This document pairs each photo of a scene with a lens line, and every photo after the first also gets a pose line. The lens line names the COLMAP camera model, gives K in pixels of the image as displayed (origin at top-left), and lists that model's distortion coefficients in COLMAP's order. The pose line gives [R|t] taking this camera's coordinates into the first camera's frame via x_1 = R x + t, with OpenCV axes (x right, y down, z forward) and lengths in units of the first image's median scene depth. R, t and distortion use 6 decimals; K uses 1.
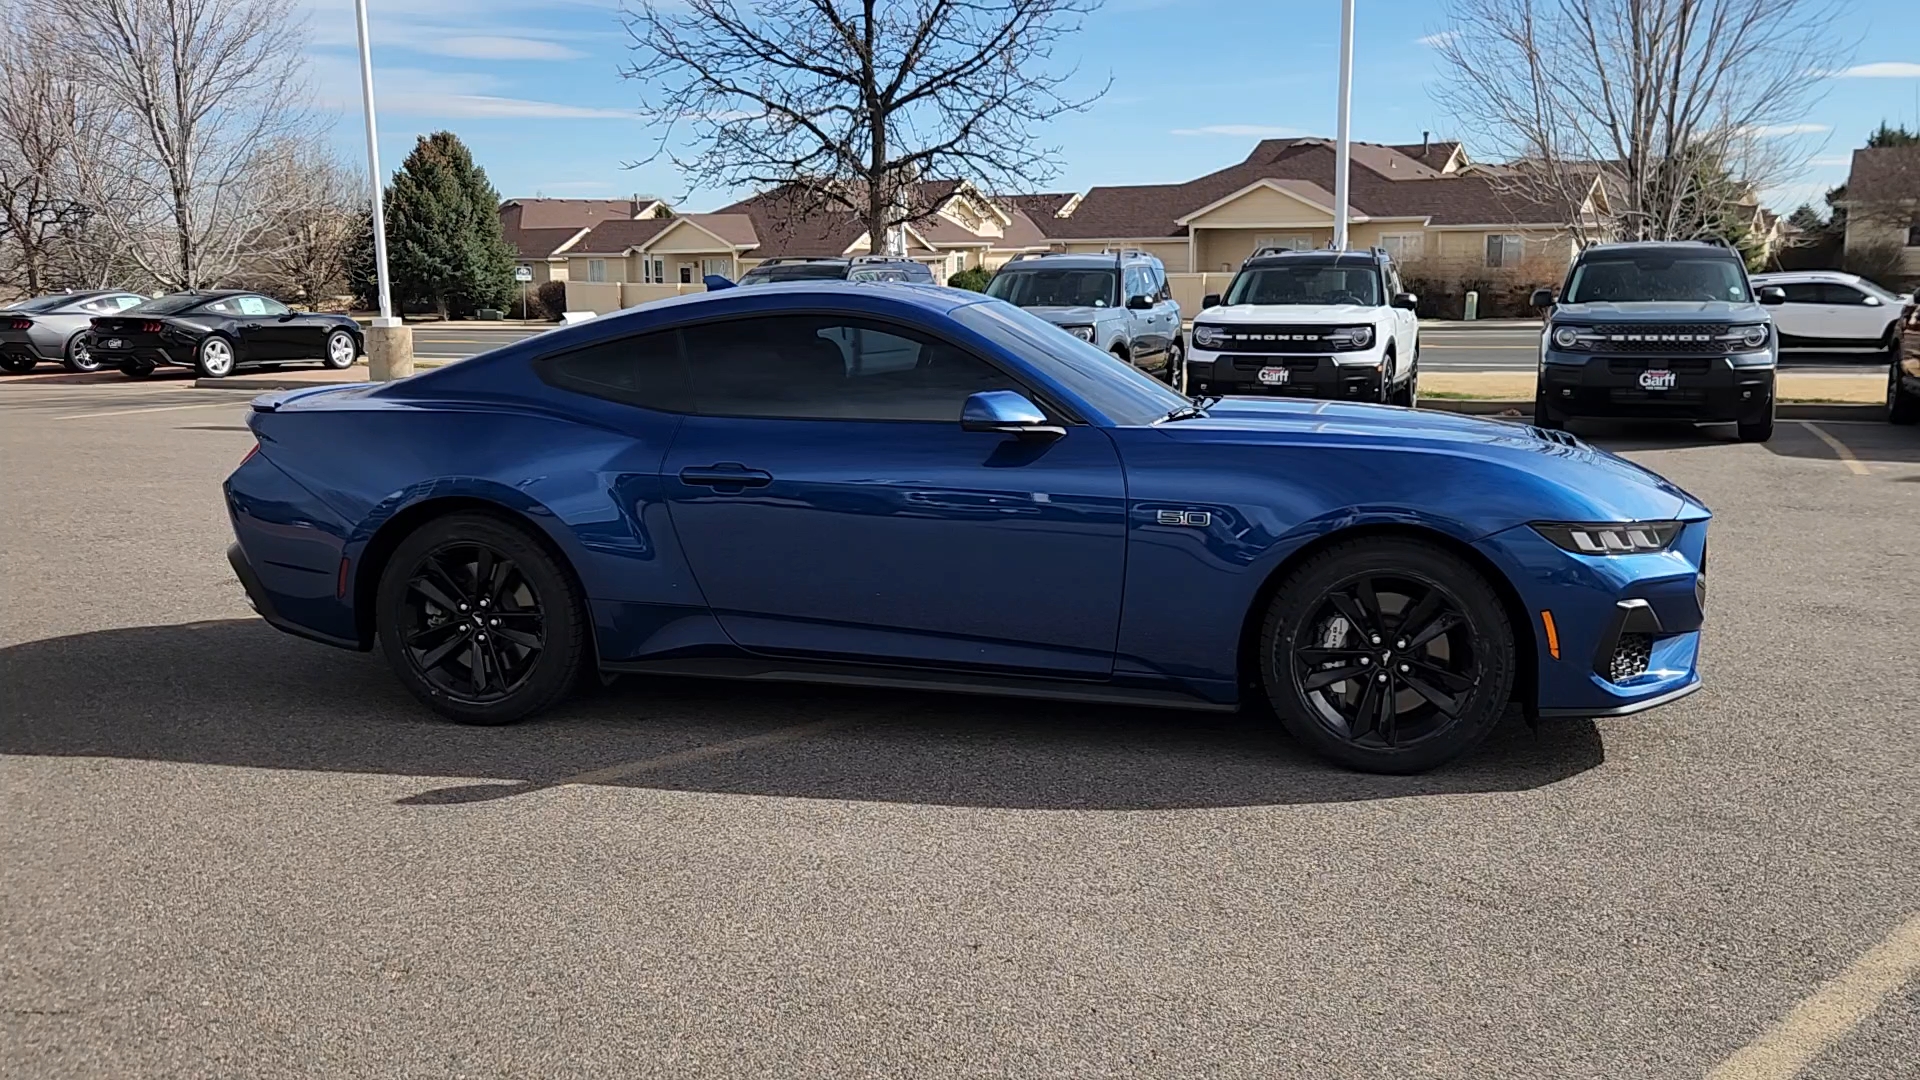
lens RADIAL K [[1623.2, 0, 948.3], [0, 1623.2, 553.0], [0, 0, 1]] dist [0.029270, -0.021891]
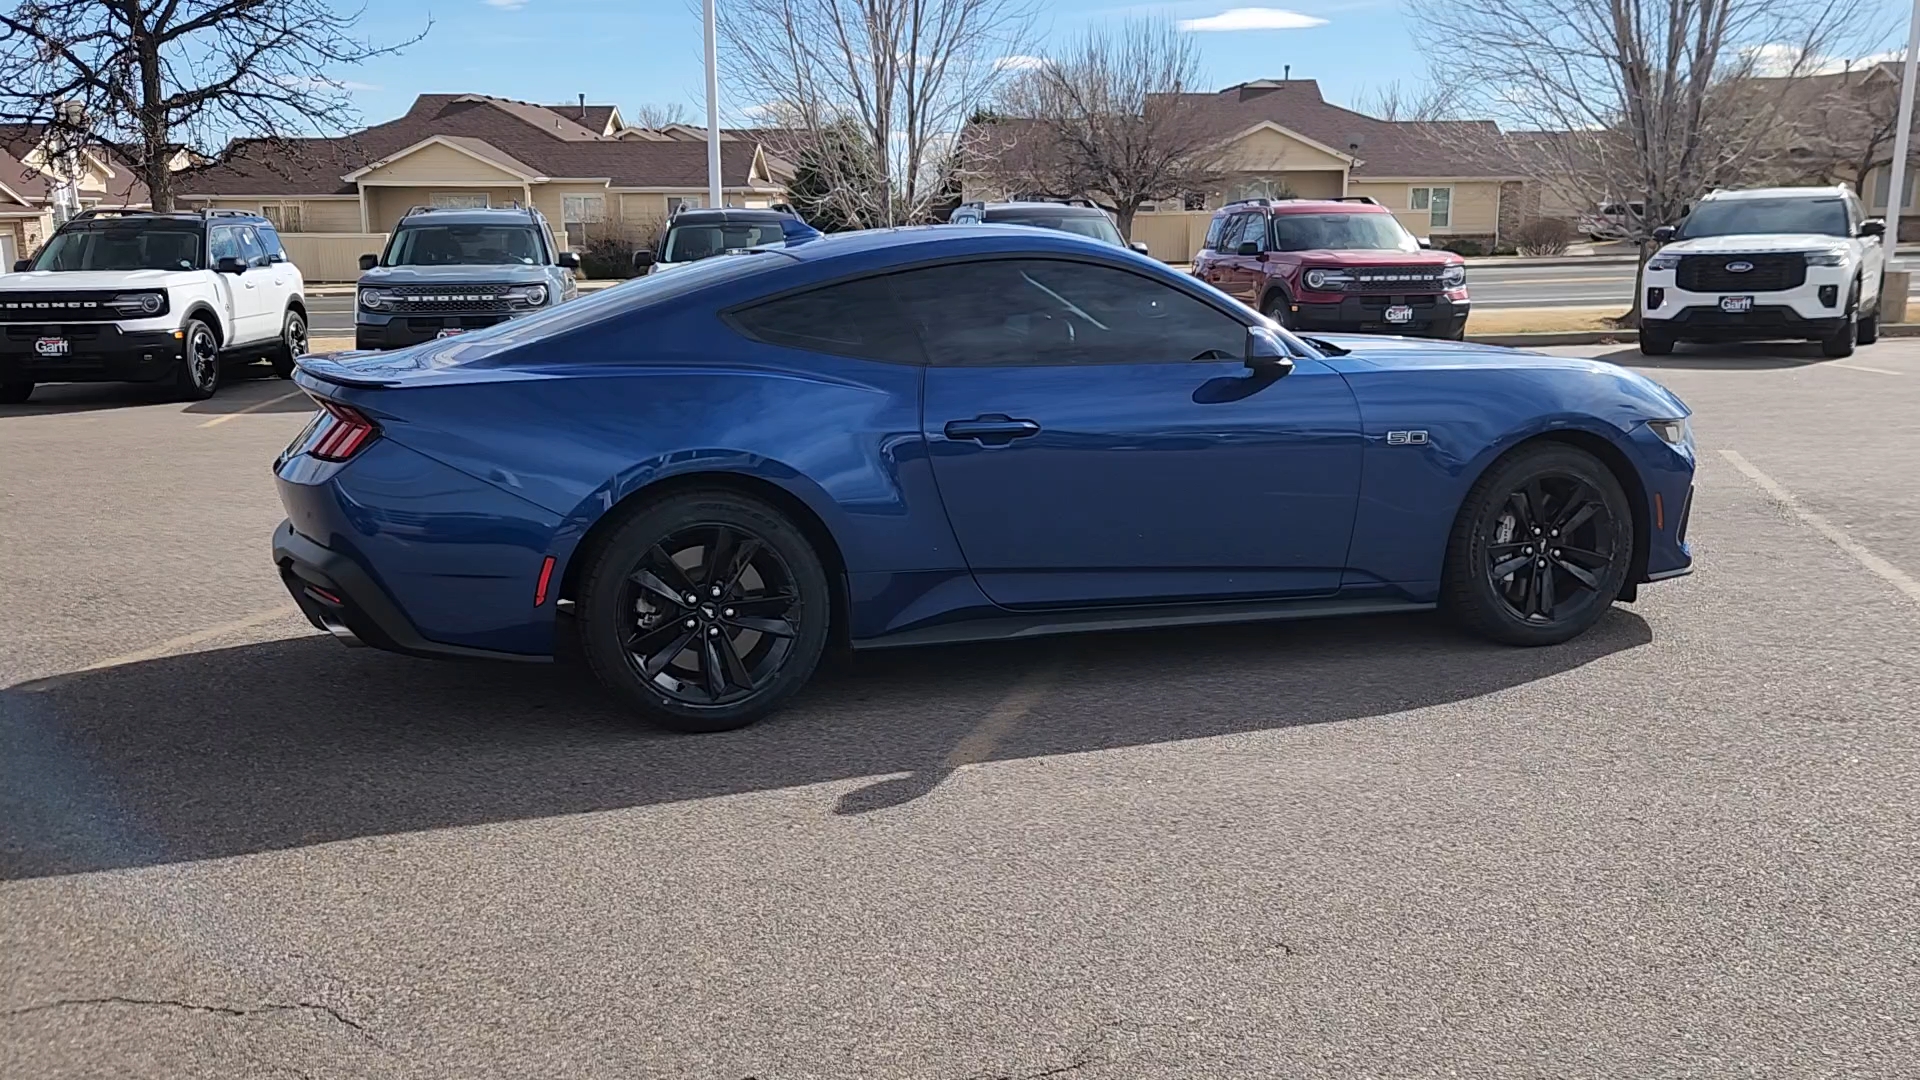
lens RADIAL K [[1623.2, 0, 948.3], [0, 1623.2, 553.0], [0, 0, 1]] dist [0.029270, -0.021891]
pose [[0.862137, -0.098441, 0.497020, -0.139357], [0.087330, 0.995135, 0.045615, -0.004361], [-0.499092, 0.004078, 0.866539, 0.040782]]
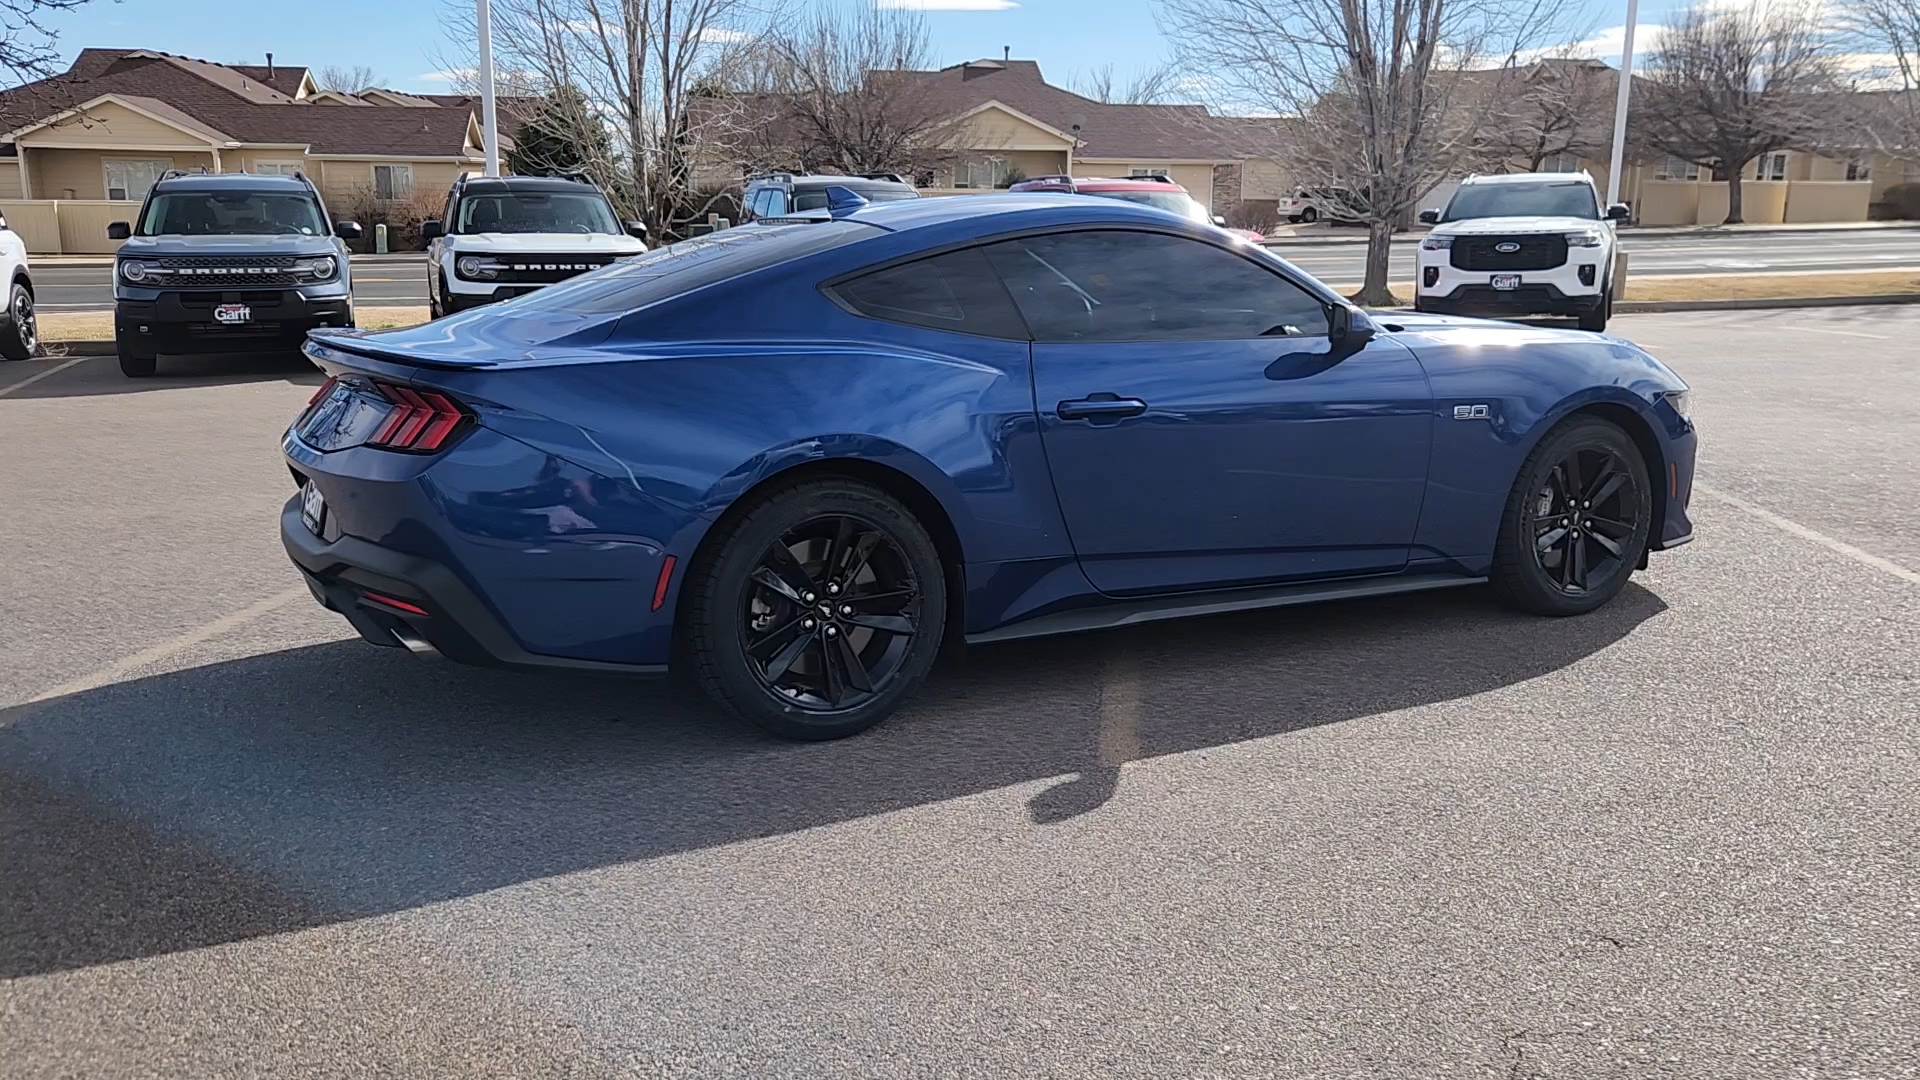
lens RADIAL K [[1622.8, 0, 949.0], [0, 1622.8, 554.1], [0, 0, 1]] dist [0.025491, -0.003010]
pose [[0.758195, -0.127571, 0.639426, -0.172709], [0.102116, 0.991804, 0.076791, -0.009676], [-0.643982, 0.007074, 0.765008, 0.078574]]
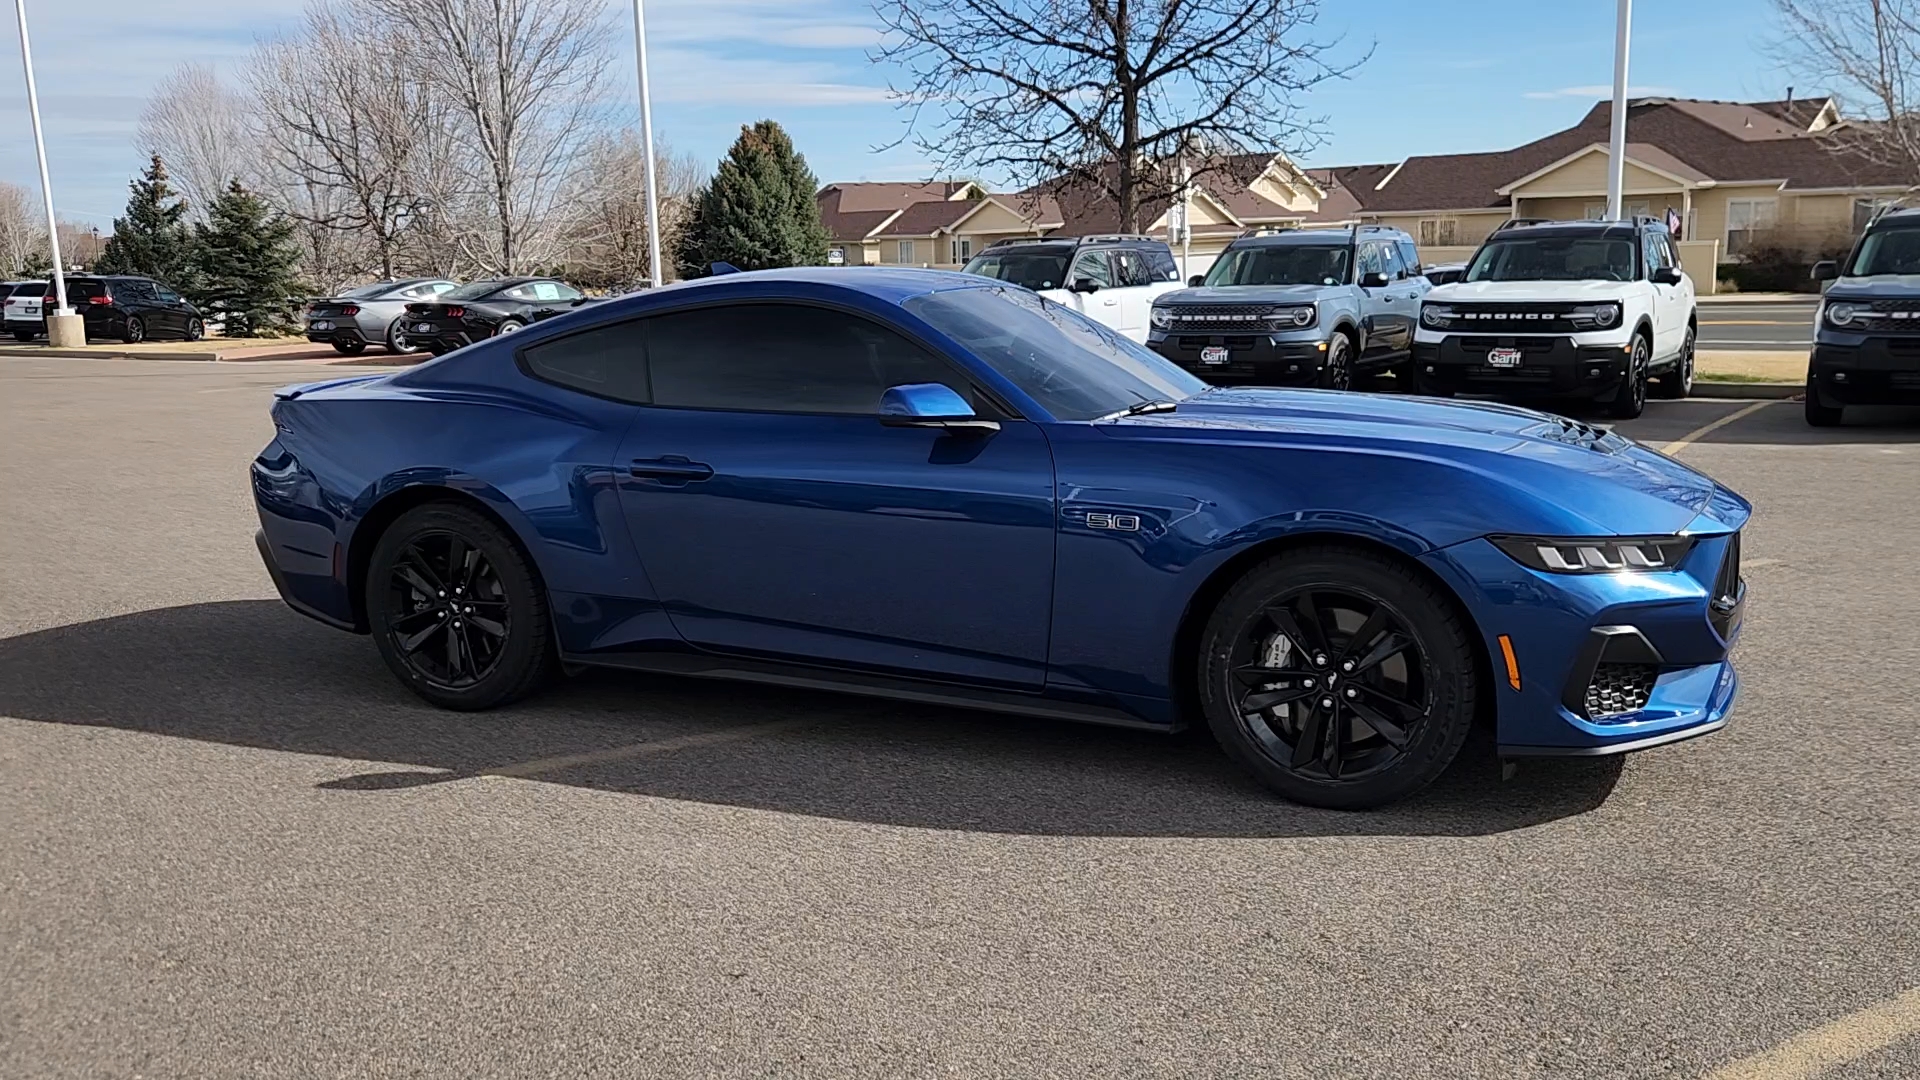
lens RADIAL K [[1623.2, 0, 948.3], [0, 1623.2, 553.0], [0, 0, 1]] dist [0.029270, -0.021891]
pose [[0.980624, 0.022713, -0.194576, 0.047949], [-0.020182, 0.999684, 0.014982, -0.003218], [0.194855, -0.010765, 0.980773, 0.014958]]
